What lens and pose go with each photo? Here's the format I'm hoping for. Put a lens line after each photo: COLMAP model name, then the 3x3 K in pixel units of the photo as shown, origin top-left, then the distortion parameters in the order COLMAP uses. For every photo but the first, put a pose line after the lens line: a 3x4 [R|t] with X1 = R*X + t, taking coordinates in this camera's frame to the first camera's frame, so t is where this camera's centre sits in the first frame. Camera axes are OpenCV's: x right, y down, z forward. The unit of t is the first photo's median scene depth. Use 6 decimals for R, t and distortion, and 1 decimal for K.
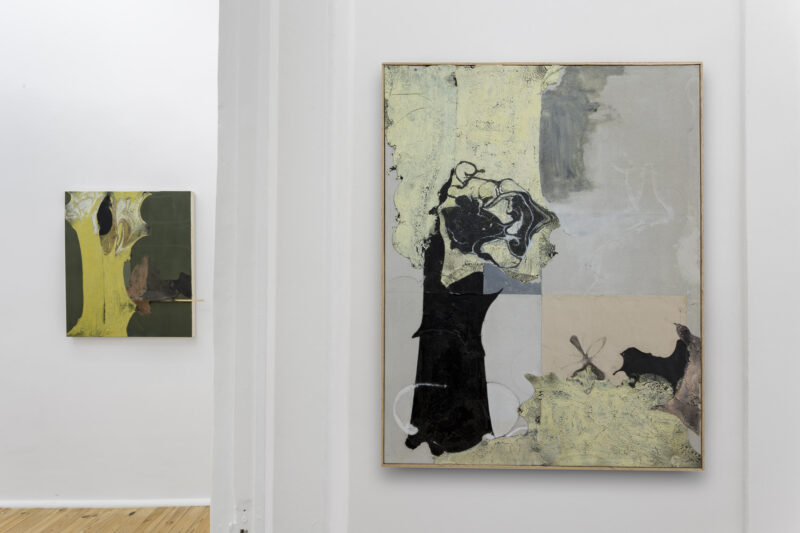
lens RADIAL K [[378.6, 0, 400.3], [0, 378.6, 270.1], [0, 0, 1]] dist [-0.000771, -0.000124]
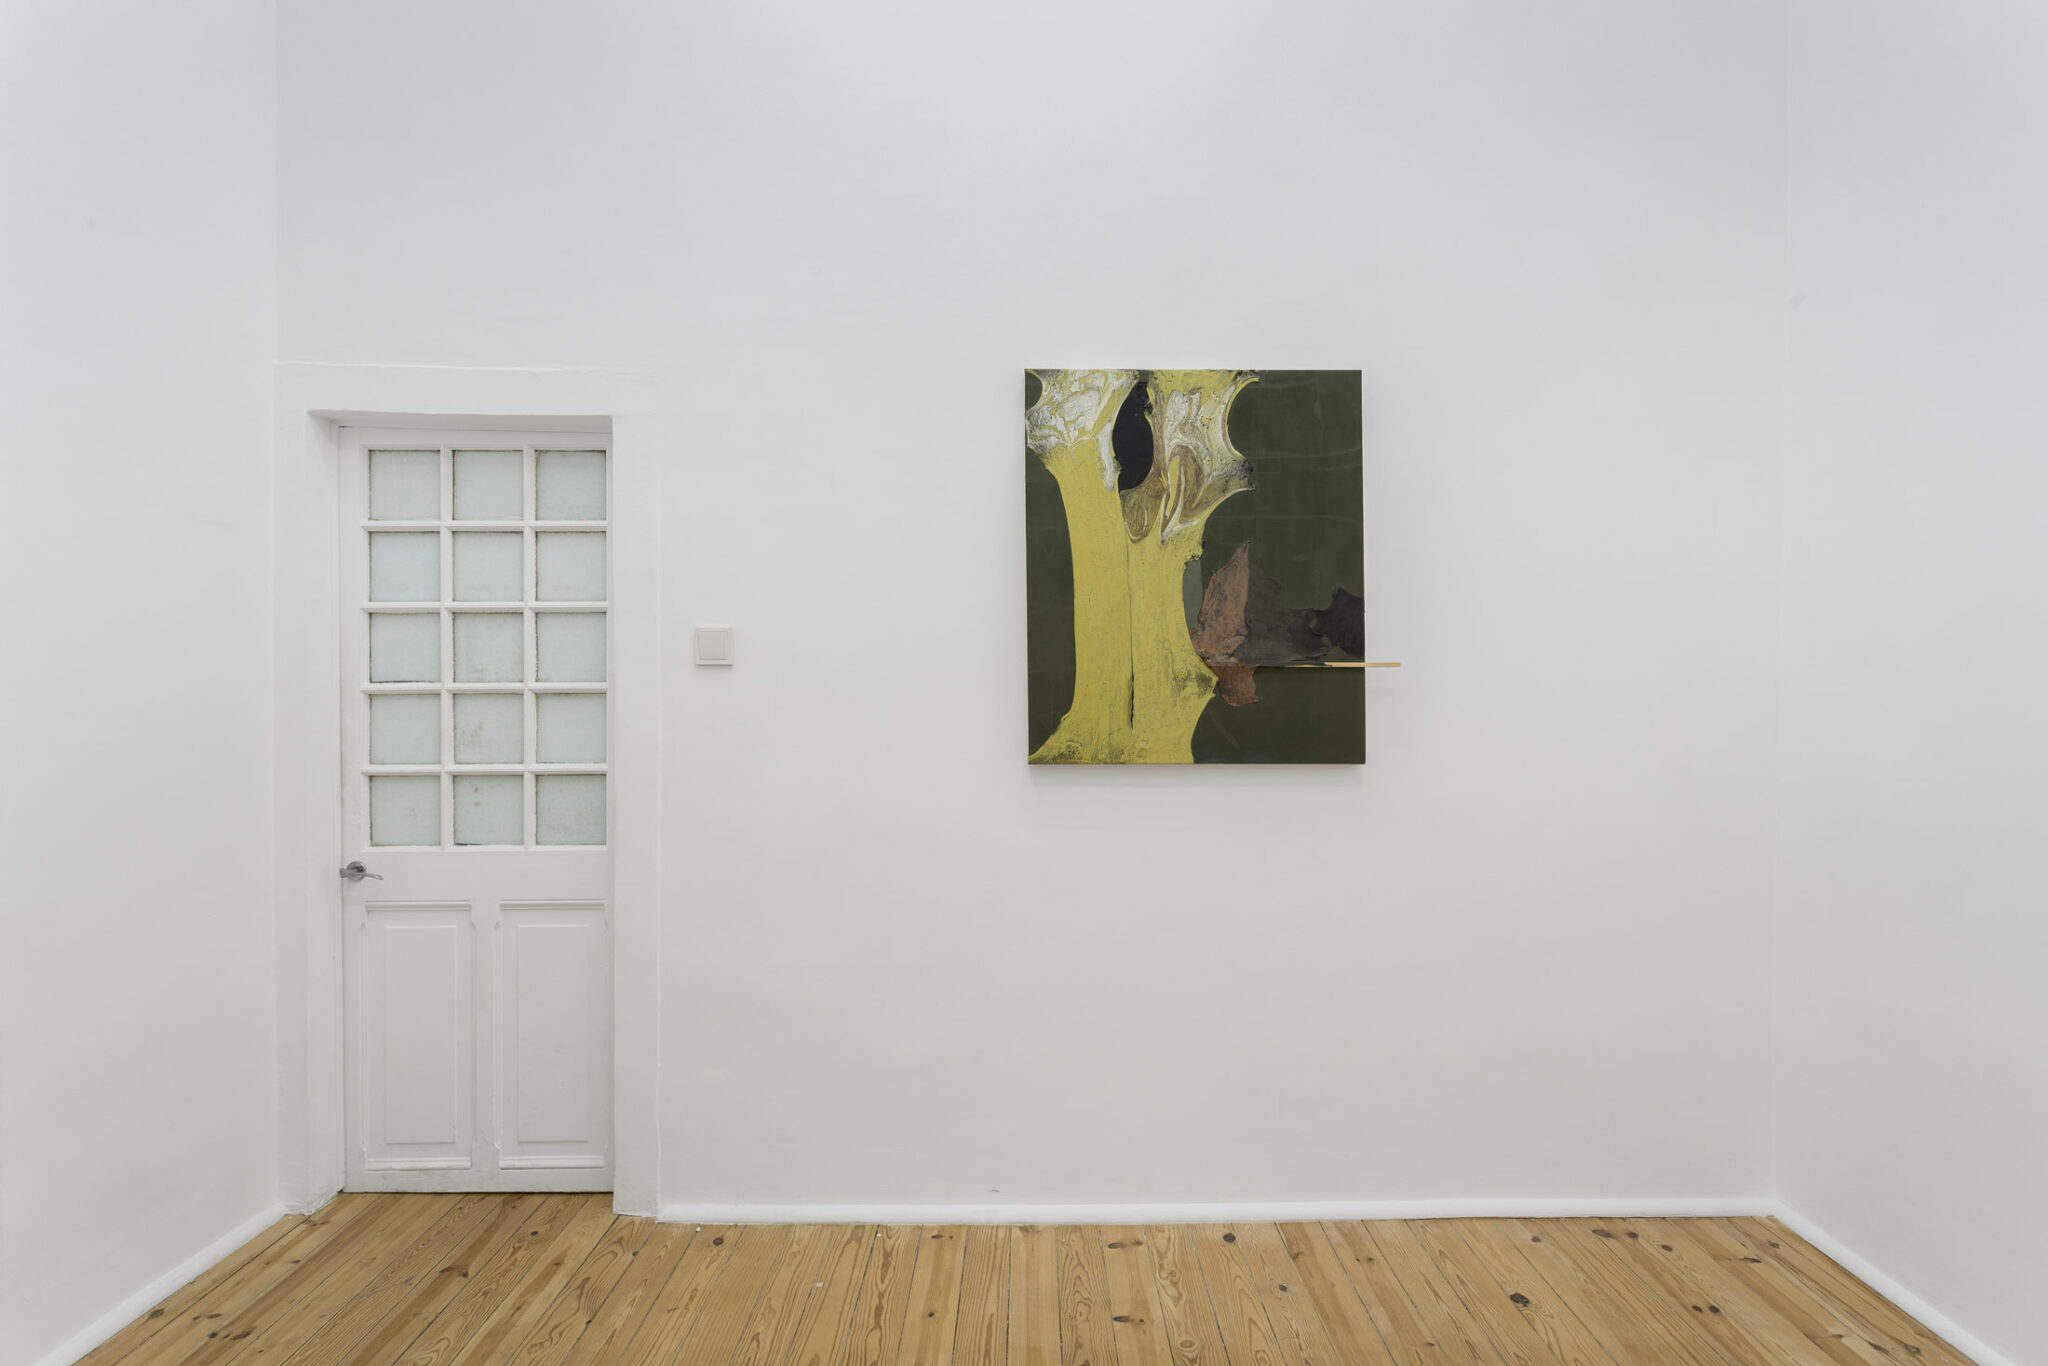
lens RADIAL K [[969.2, 0, 1023.9], [0, 969.2, 676.2], [0, 0, 1]] dist [-0.000771, -0.000124]
pose [[0.999975, -0.003442, -0.006112, -0.882208], [0.003466, 0.999987, 0.003839, 0.086402], [0.006099, -0.003860, 0.999974, 0.049971]]
